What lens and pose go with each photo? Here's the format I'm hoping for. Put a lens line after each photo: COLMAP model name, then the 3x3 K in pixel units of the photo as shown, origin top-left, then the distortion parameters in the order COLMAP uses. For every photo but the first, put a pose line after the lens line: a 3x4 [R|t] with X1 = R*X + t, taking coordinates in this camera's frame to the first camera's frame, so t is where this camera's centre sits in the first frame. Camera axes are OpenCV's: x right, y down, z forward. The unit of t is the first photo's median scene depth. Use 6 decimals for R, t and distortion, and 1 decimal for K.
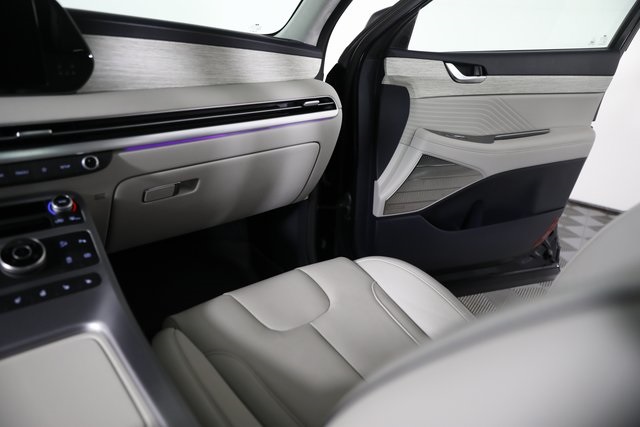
lens RADIAL K [[431.2, 0, 316.7], [0, 431.2, 212.7], [0, 0, 1]] dist [-0.108472, 0.067461]
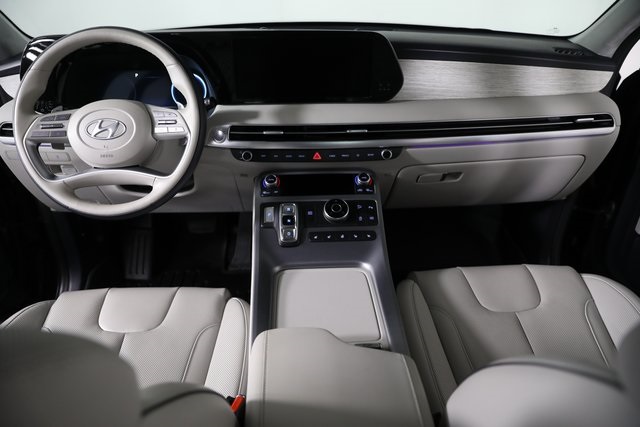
lens RADIAL K [[431.2, 0, 316.5], [0, 431.2, 213.1], [0, 0, 1]] dist [-0.108472, 0.067461]
pose [[0.791507, 0.267134, -0.549687, 0.087586], [-0.186288, 0.962069, 0.199299, -0.113652], [0.582077, -0.055347, 0.811248, -0.227014]]
